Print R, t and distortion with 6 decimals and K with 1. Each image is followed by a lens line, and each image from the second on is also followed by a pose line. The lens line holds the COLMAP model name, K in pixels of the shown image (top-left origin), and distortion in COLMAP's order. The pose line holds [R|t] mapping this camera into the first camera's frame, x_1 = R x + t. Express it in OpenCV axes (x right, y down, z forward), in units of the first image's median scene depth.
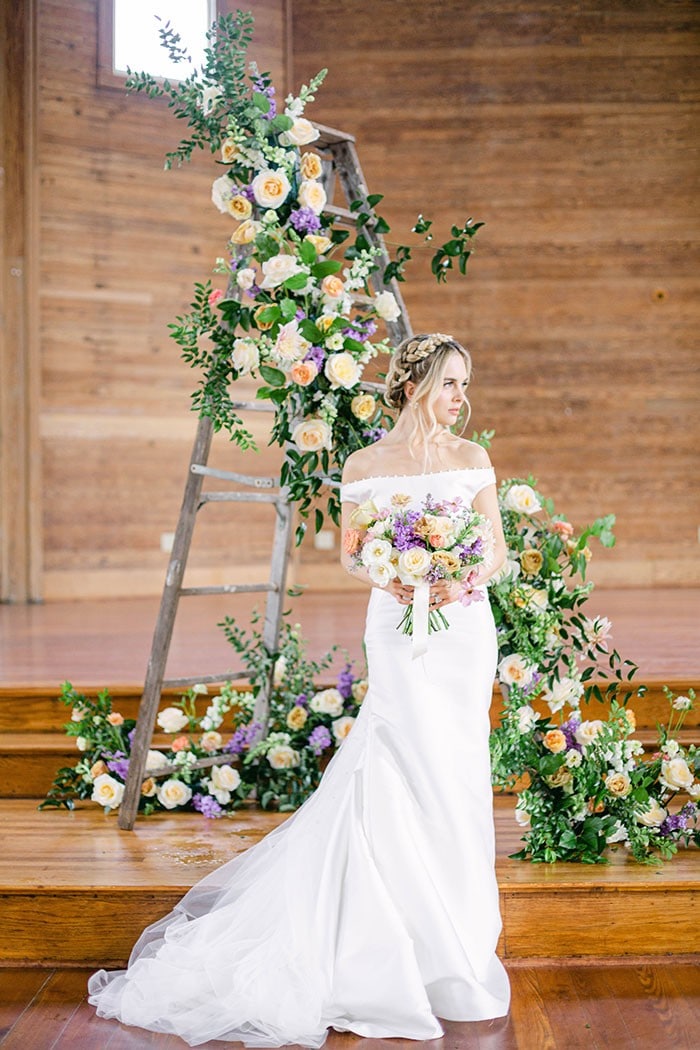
lens RADIAL K [[1512.8, 0, 350.0], [0, 1512.8, 525.0], [0, 0, 1]] dist [-0.125705, 0.073574]
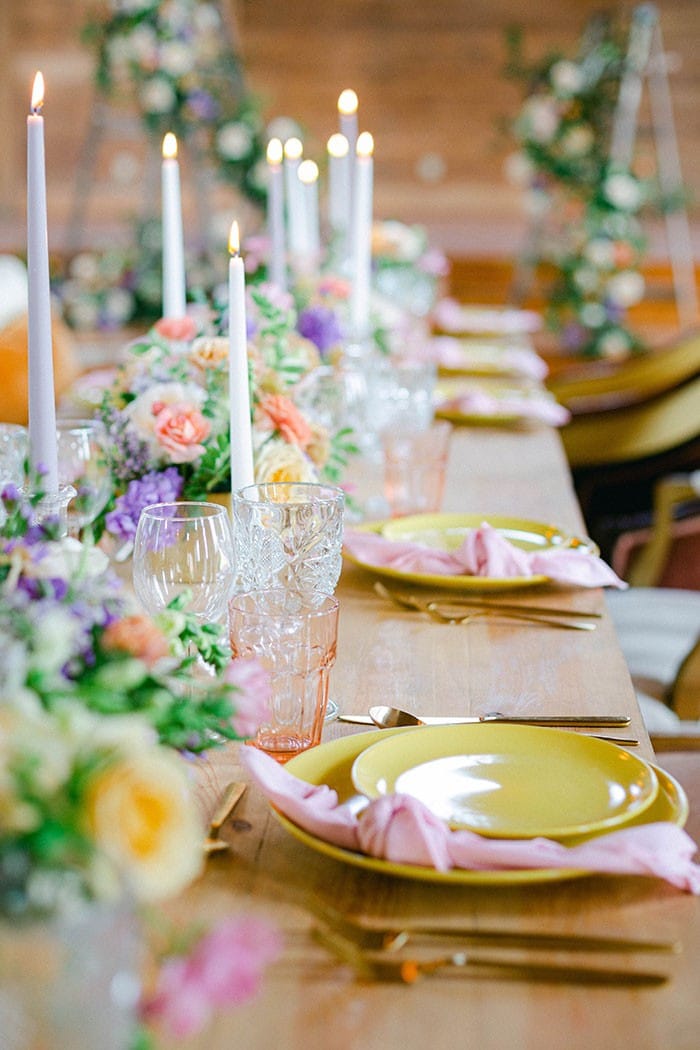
lens RADIAL K [[1706.6, 0, 307.7], [0, 1706.6, 524.6], [0, 0, 1]] dist [-0.047044, -0.062146]
pose [[0.998789, 0.026409, -0.041506, 0.093019], [-0.017250, 0.978135, 0.207252, 0.005577], [0.046072, -0.206285, 0.977407, -0.387242]]
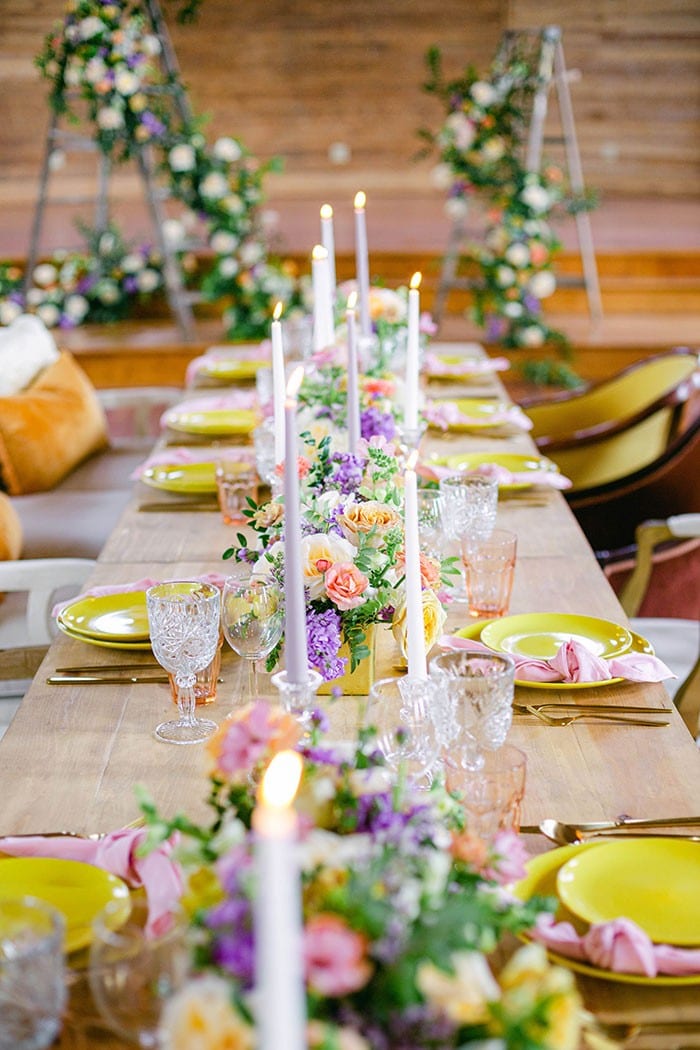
lens RADIAL K [[1603.9, 0, 350.0], [0, 1603.9, 525.0], [0, 0, 1]] dist [-0.130908, 0.089958]
pose [[0.998917, -0.011033, 0.045206, 0.068853], [-0.000416, 0.969329, 0.245767, -0.020399], [-0.046531, -0.245520, 0.968274, -0.408723]]
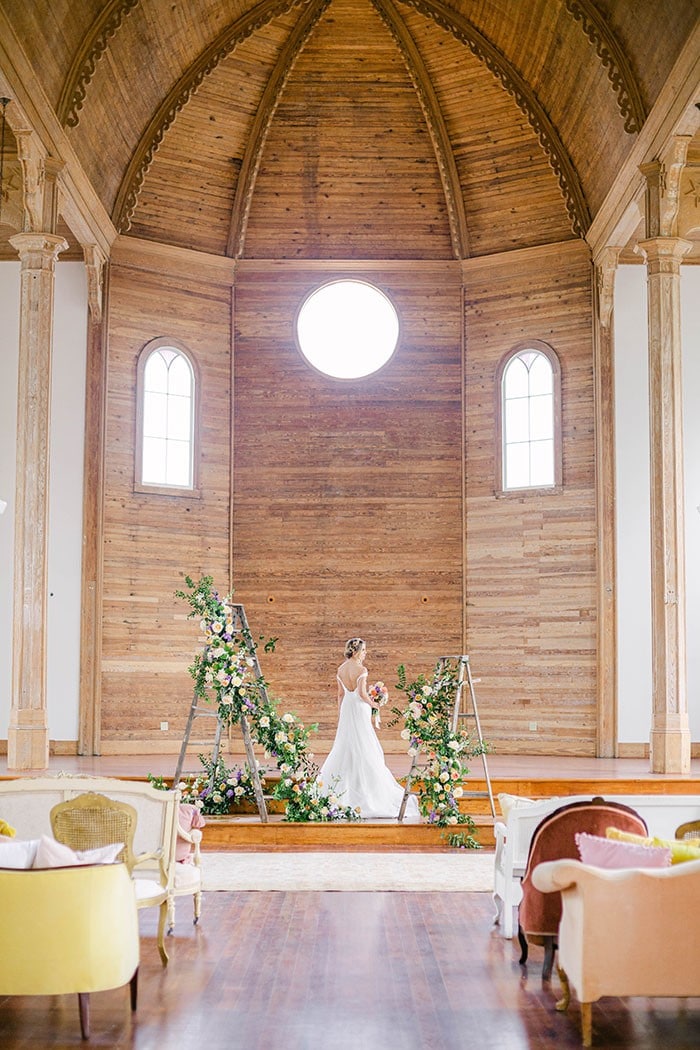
lens RADIAL K [[1512.8, 0, 350.0], [0, 1512.8, 525.0], [0, 0, 1]] dist [-0.125705, 0.073574]
pose [[0.999353, 0.018862, 0.030616, 0.056239], [-0.015073, 0.992707, -0.119607, -0.018002], [-0.032649, 0.119068, 0.992349, -0.990257]]
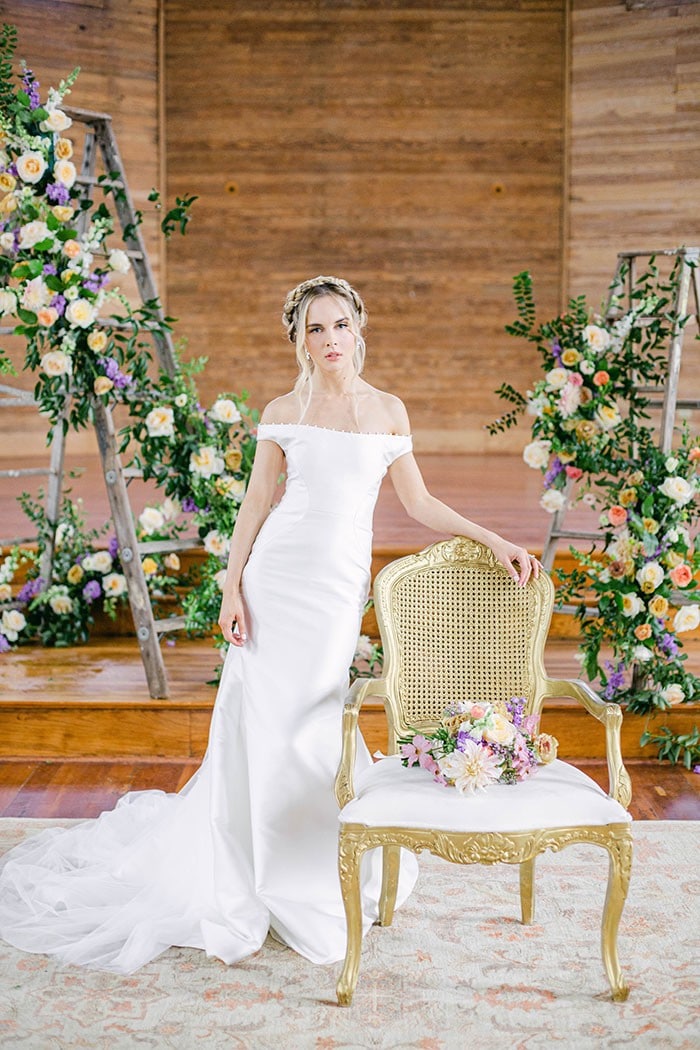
lens RADIAL K [[1503.8, 0, 350.0], [0, 1503.8, 525.0], [0, 0, 1]] dist [-0.132160, 0.107298]
pose [[0.999353, 0.013742, 0.033229, 0.071641], [-0.017126, 0.994448, 0.103823, -0.022278], [-0.031618, -0.104325, 0.994041, -0.118169]]
